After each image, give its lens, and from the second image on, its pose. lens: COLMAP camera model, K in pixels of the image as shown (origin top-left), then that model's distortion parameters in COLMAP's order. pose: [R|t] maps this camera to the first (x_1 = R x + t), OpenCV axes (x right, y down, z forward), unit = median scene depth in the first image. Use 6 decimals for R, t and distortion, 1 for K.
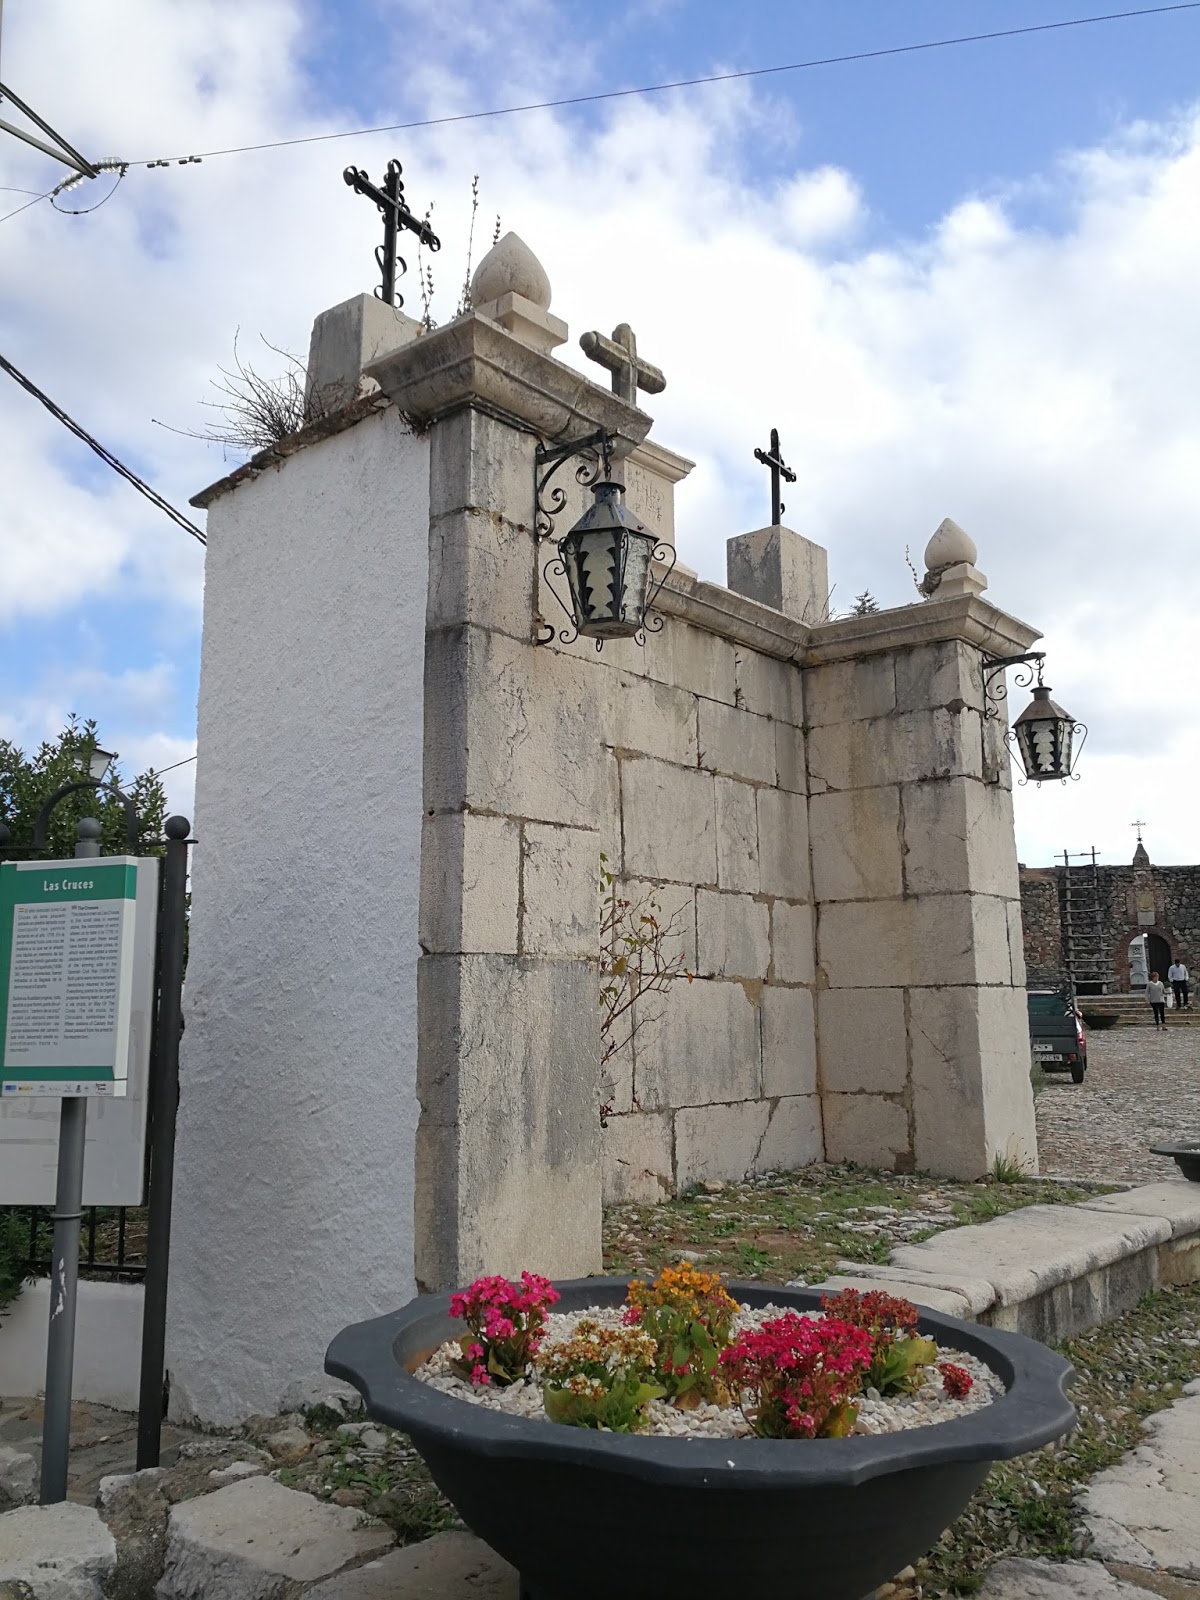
lens RADIAL K [[1229.6, 0, 600.0], [0, 1229.6, 800.0], [0, 0, 1]] dist [0.025353, -0.006735]
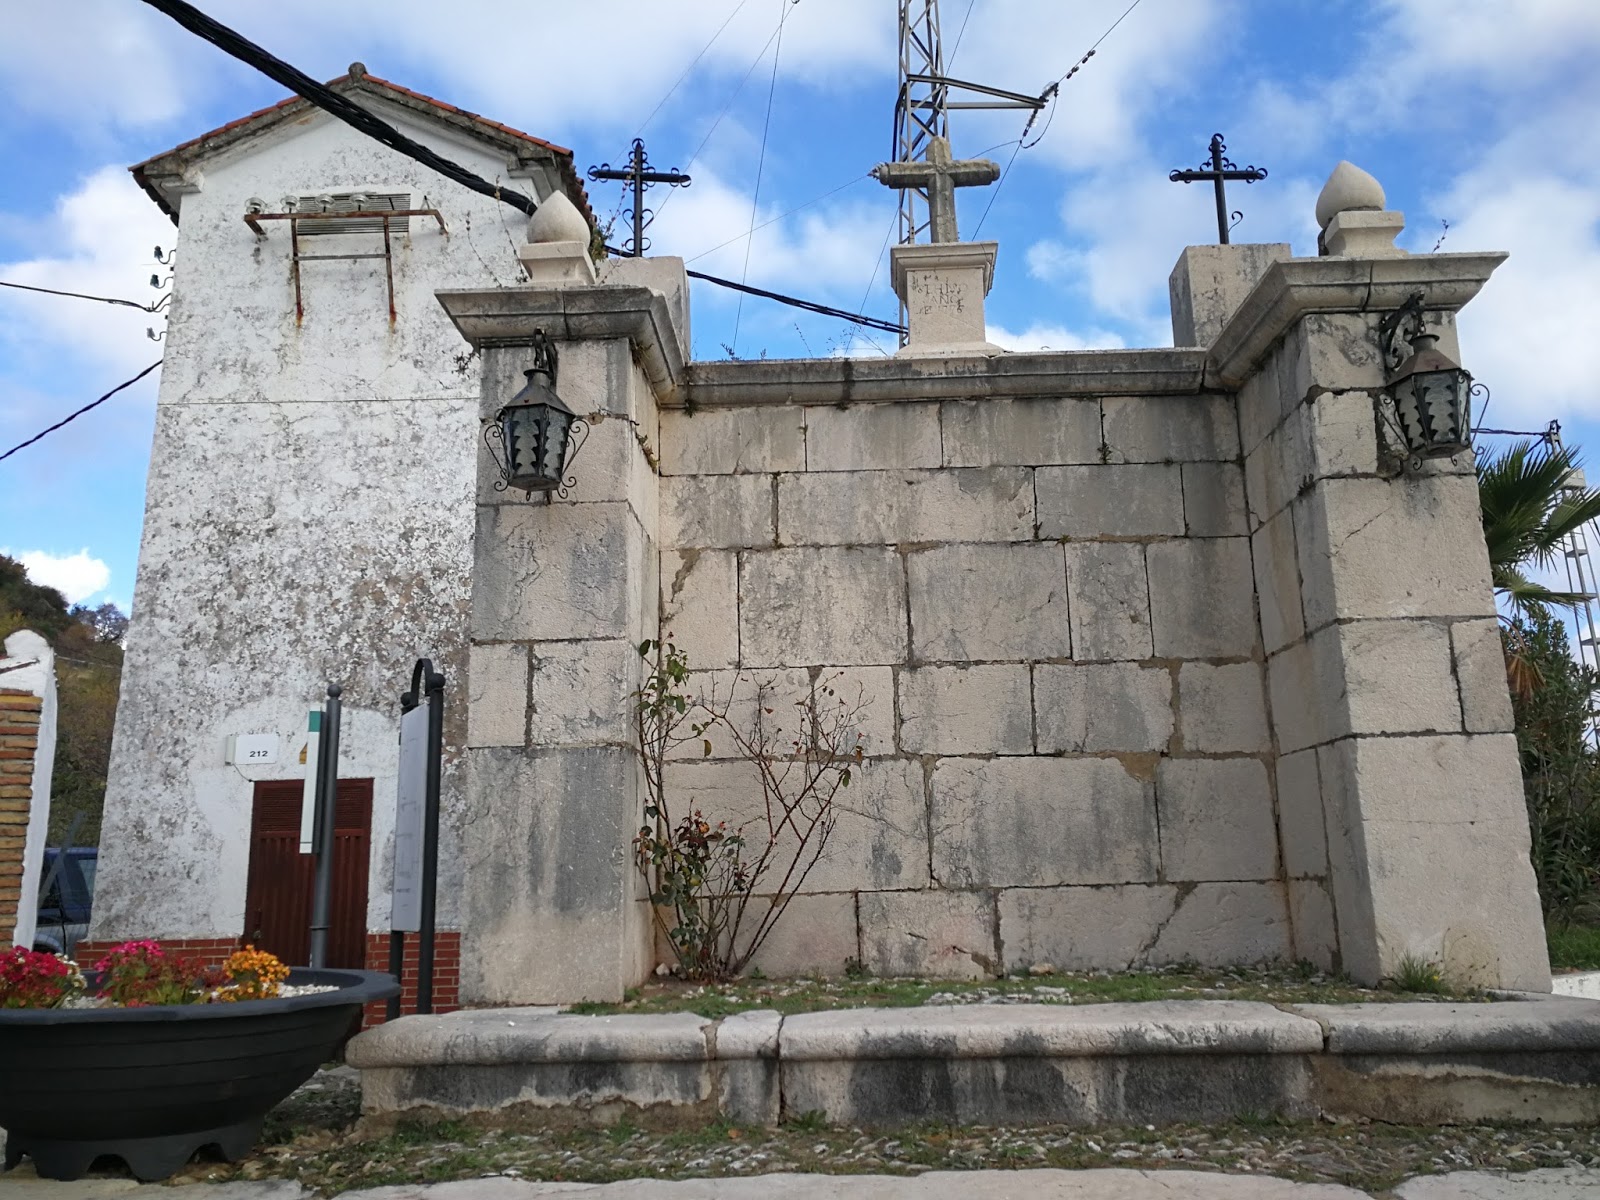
lens RADIAL K [[1205.7, 0, 800.7], [0, 1205.7, 605.5], [0, 0, 1]] dist [-0.009220, -0.000537]
pose [[0.647914, -0.171535, -0.742147, 0.721020], [0.151033, 0.983899, -0.095556, 0.095946], [0.746590, -0.050176, 0.663390, 0.250590]]
